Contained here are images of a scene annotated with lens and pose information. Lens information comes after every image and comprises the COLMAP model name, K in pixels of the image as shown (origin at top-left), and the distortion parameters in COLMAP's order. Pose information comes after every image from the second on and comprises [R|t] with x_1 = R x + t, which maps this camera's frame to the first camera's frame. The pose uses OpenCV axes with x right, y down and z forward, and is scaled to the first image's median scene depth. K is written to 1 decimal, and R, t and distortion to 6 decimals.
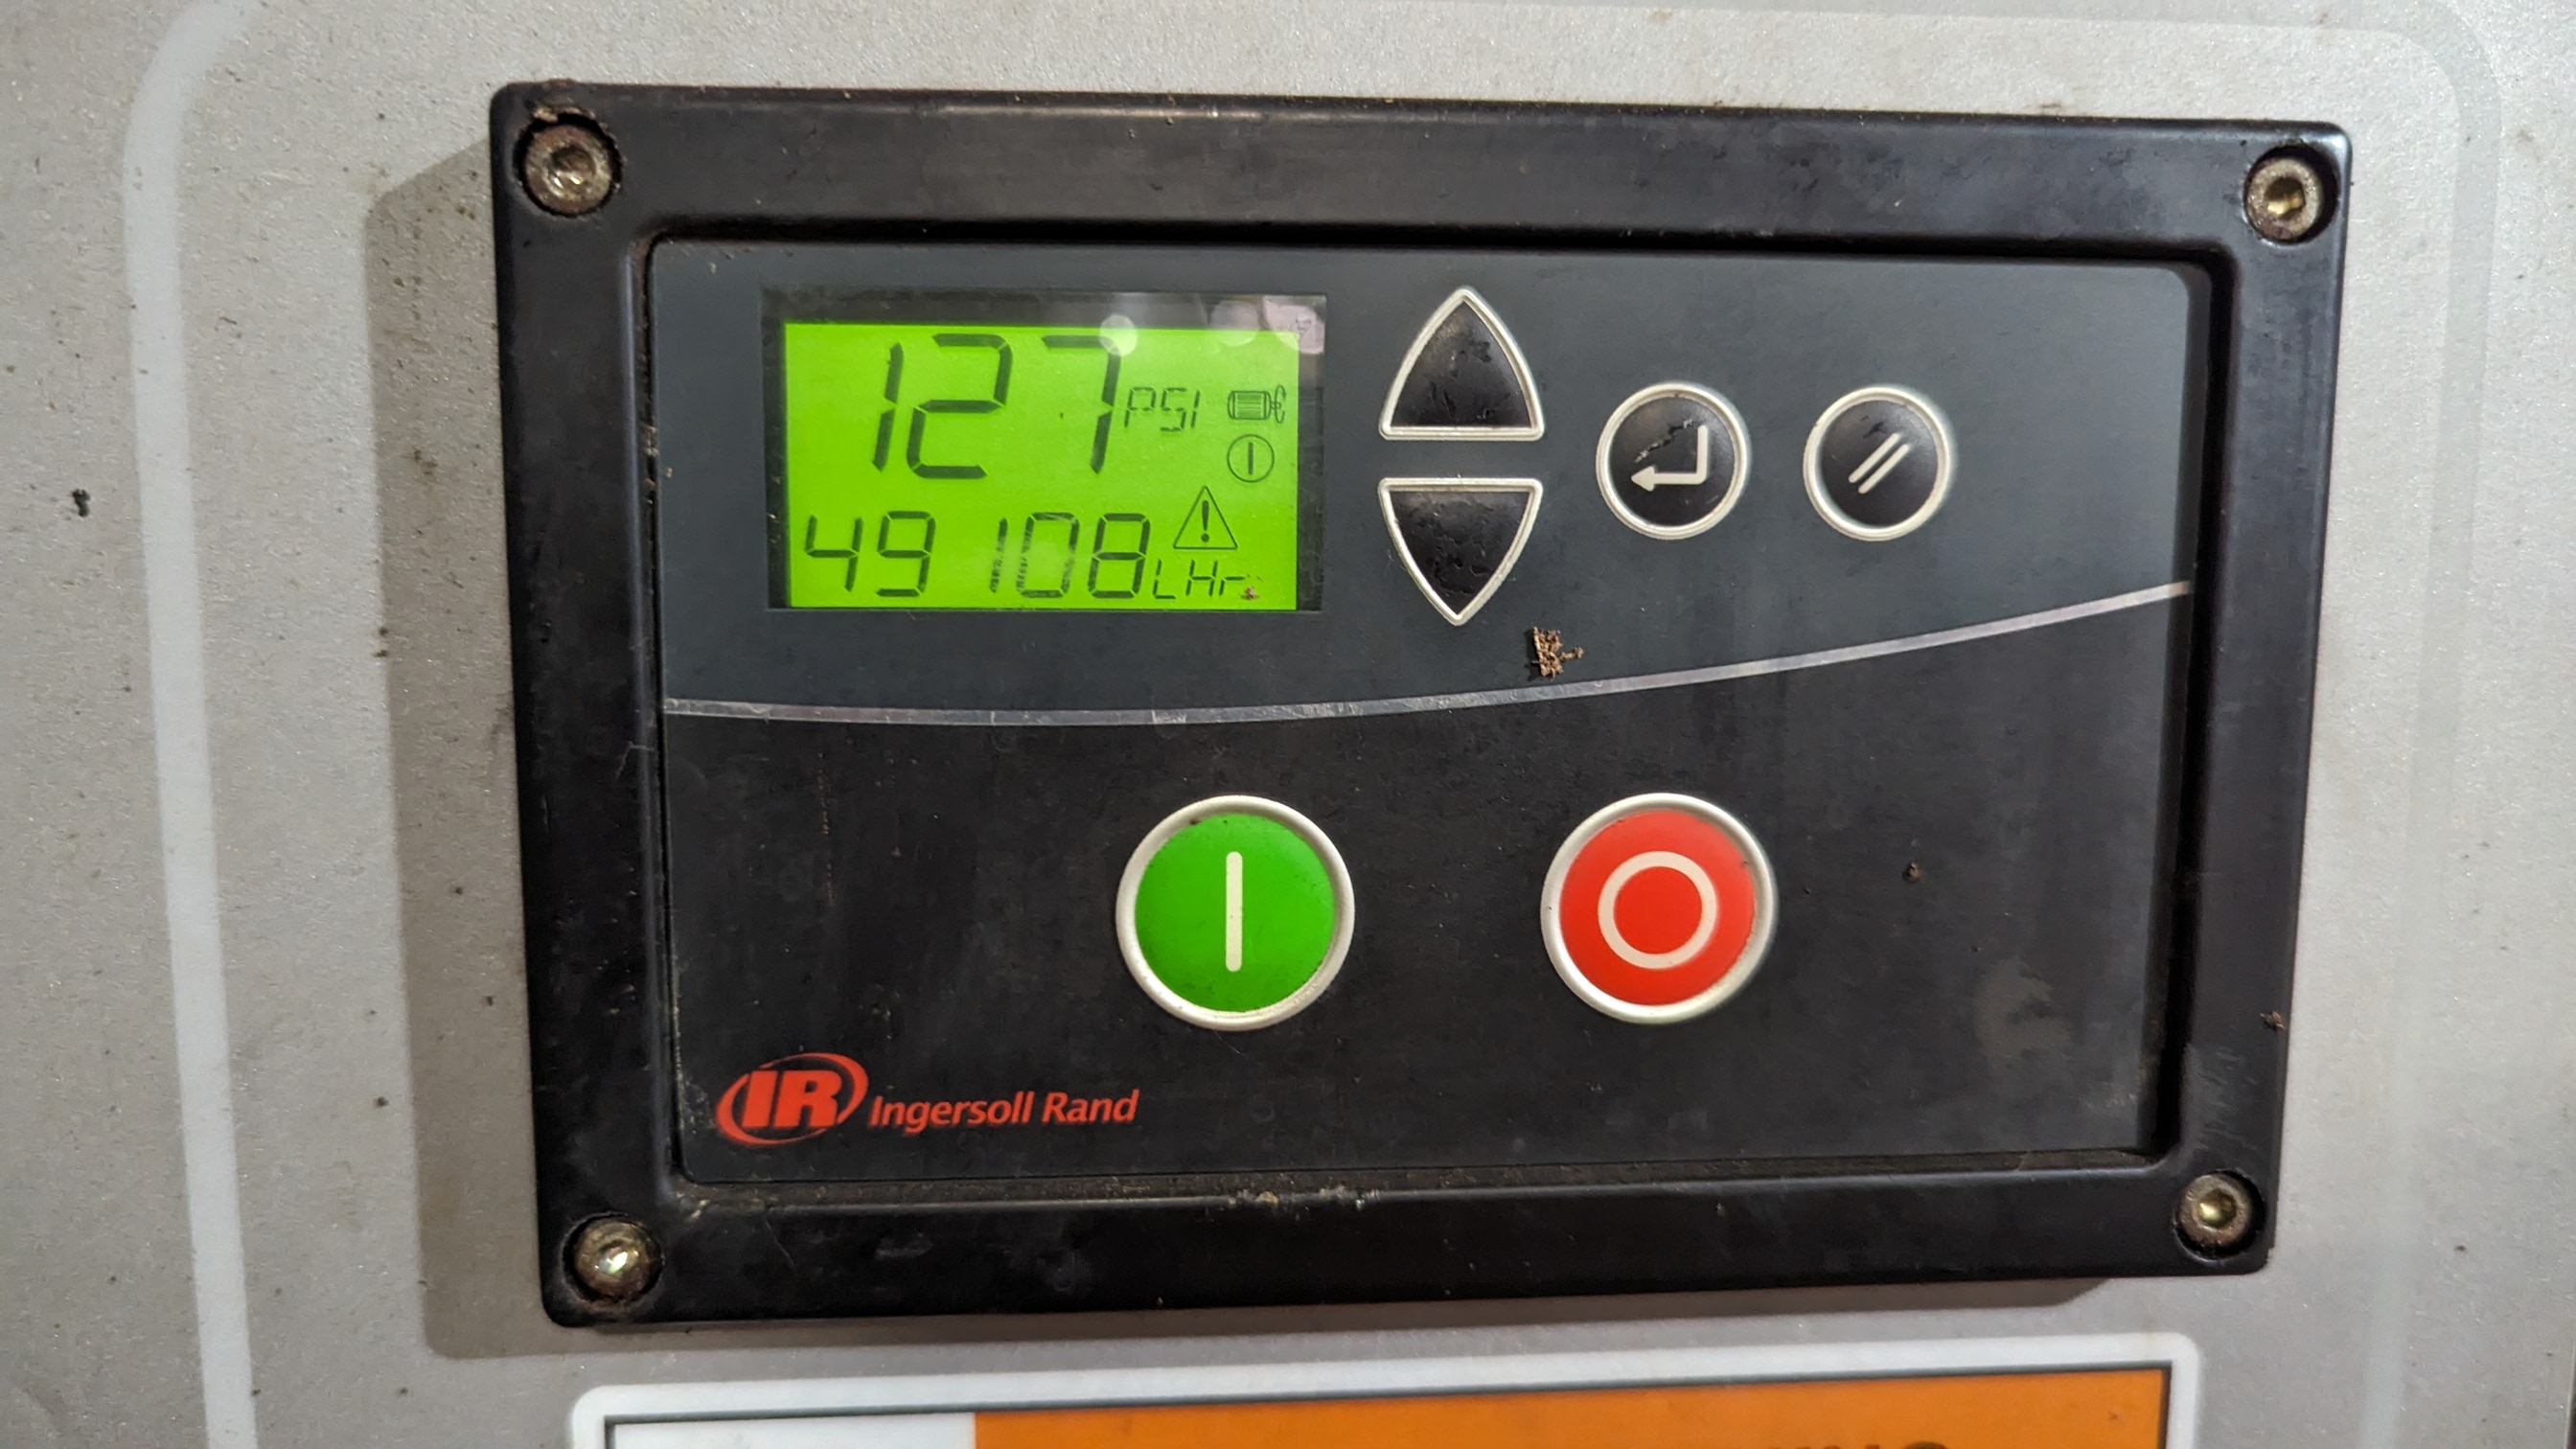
lens RADIAL K [[1917.2, 0, 1288.0], [0, 1917.2, 724.5], [0, 0, 1]] dist [-0.014925, -0.000553]
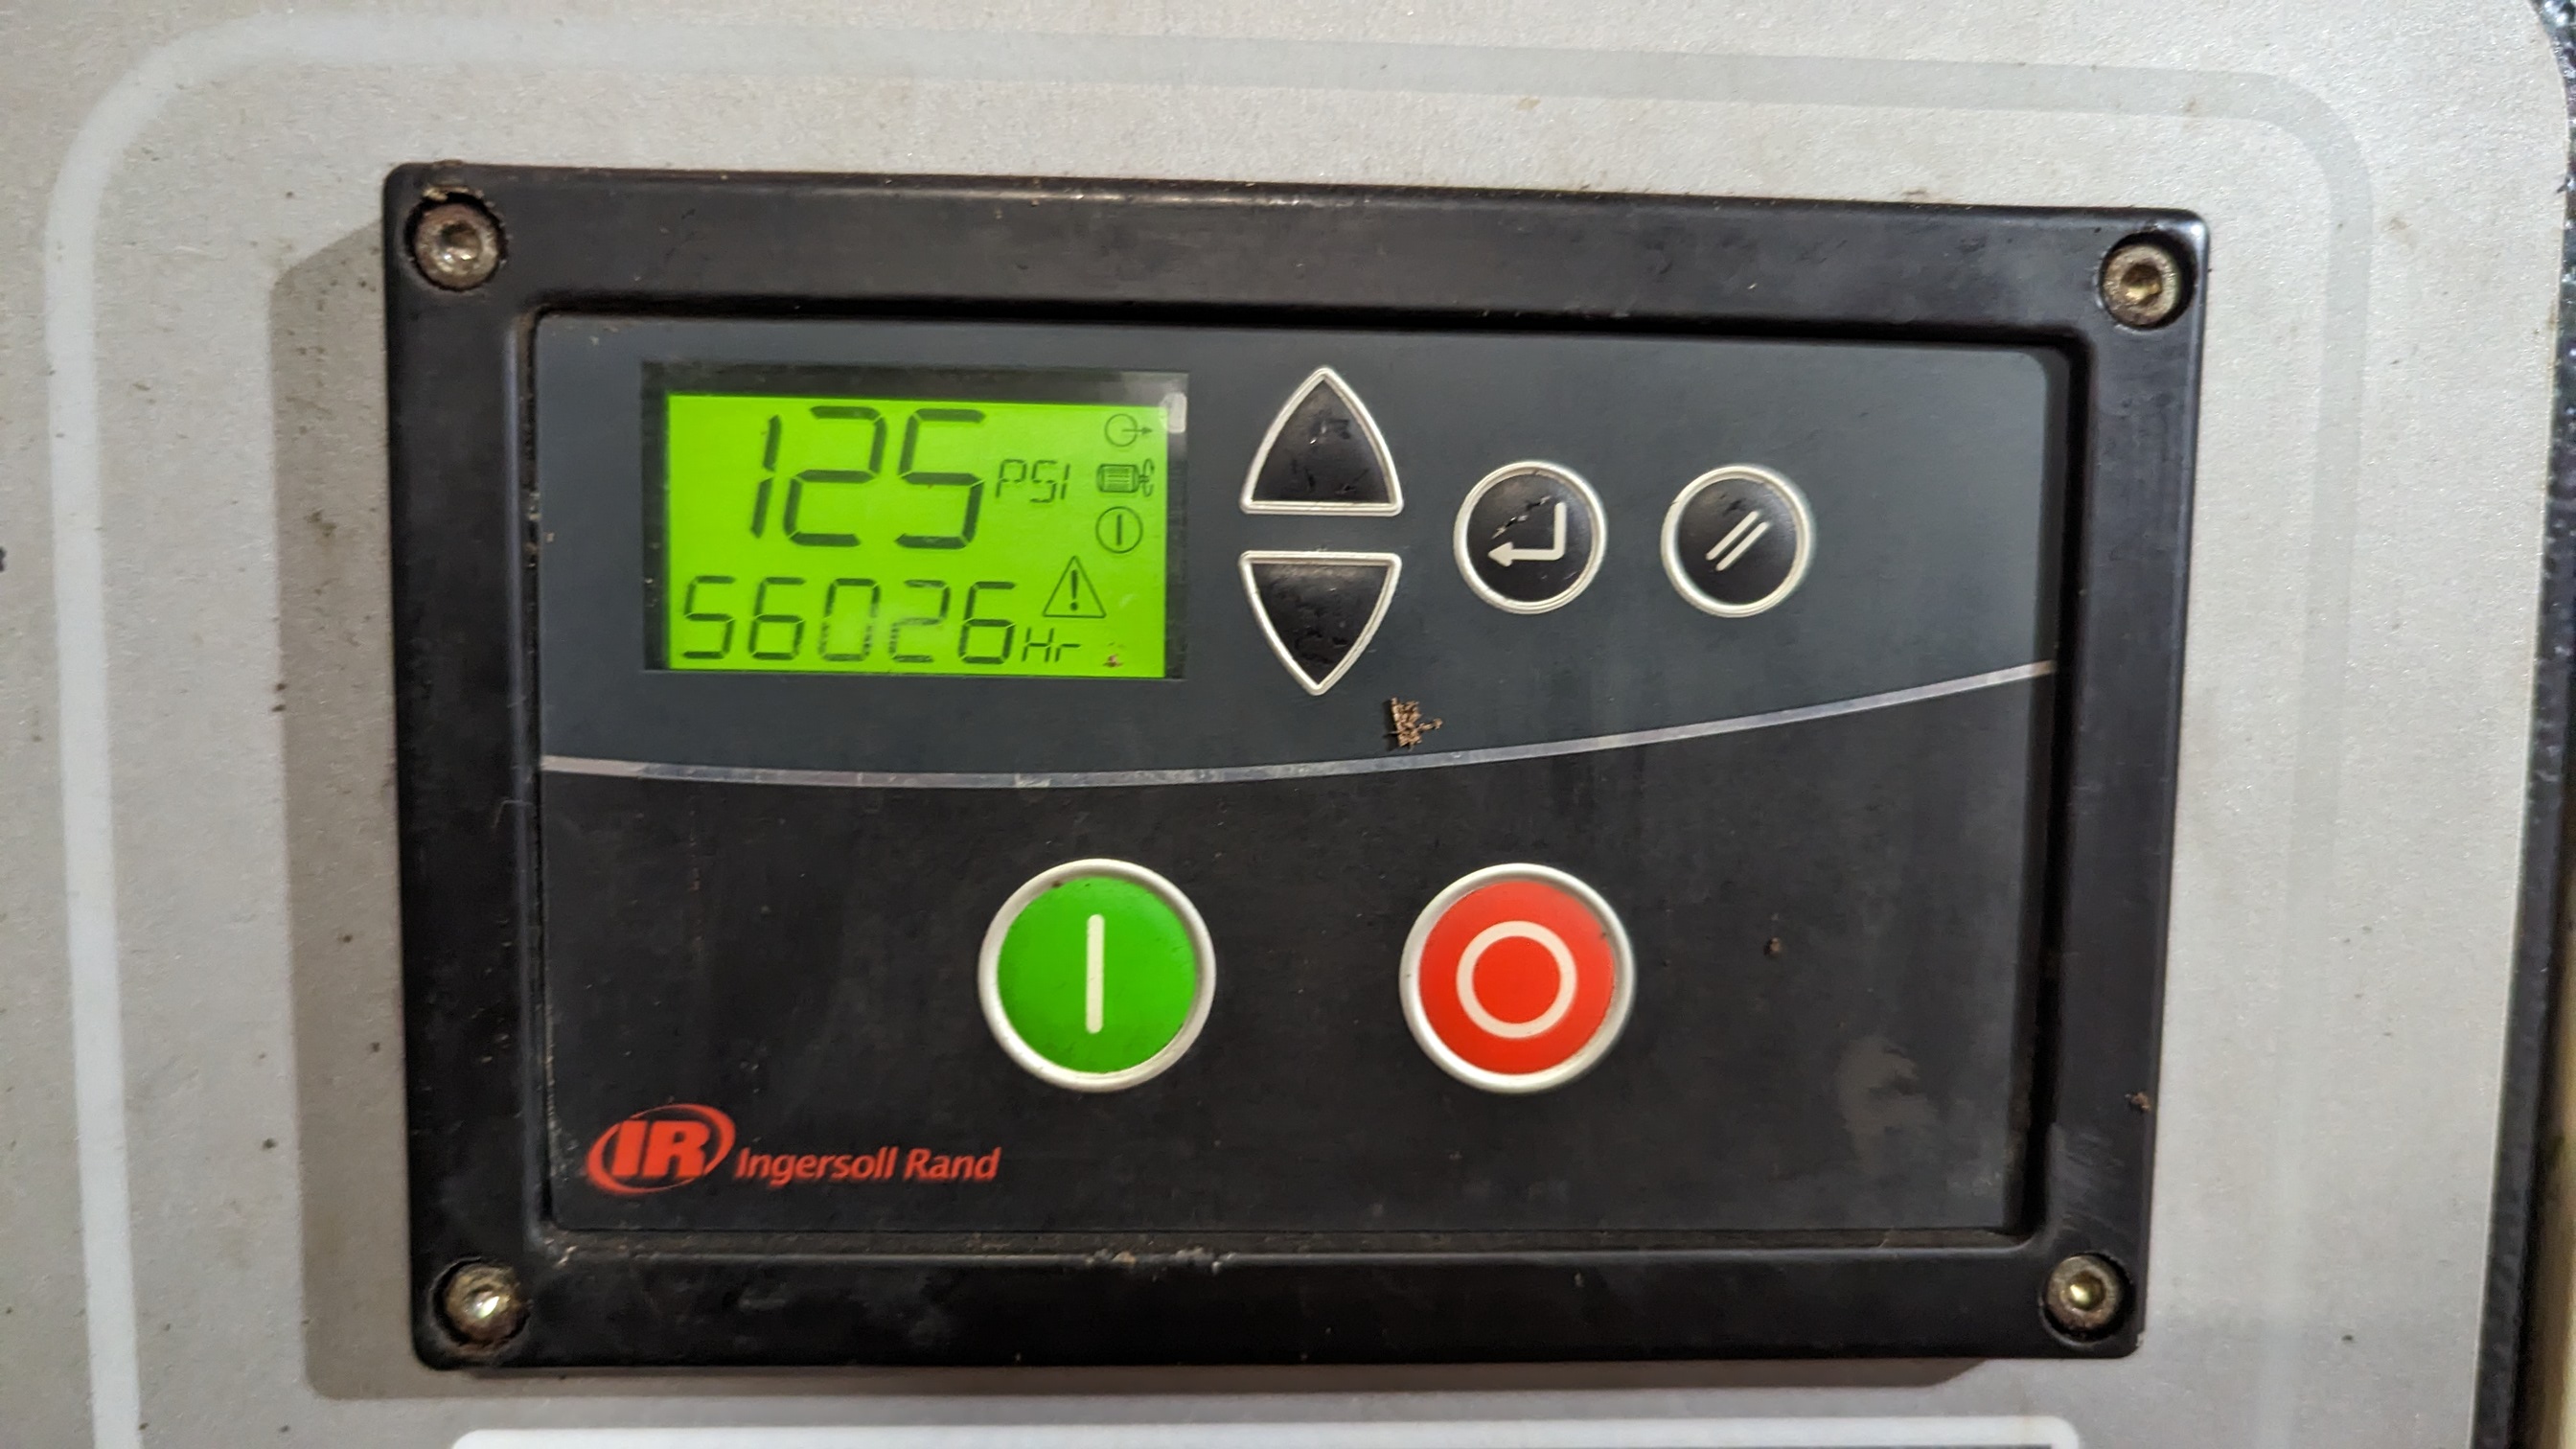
lens RADIAL K [[1917.2, 0, 1288.0], [0, 1917.2, 724.5], [0, 0, 1]] dist [-0.014925, -0.000553]
pose [[0.999444, 0.014487, -0.030014, 0.103461], [-0.015427, 0.999391, -0.031309, -0.004157], [0.029543, 0.031754, 0.999059, -0.016857]]
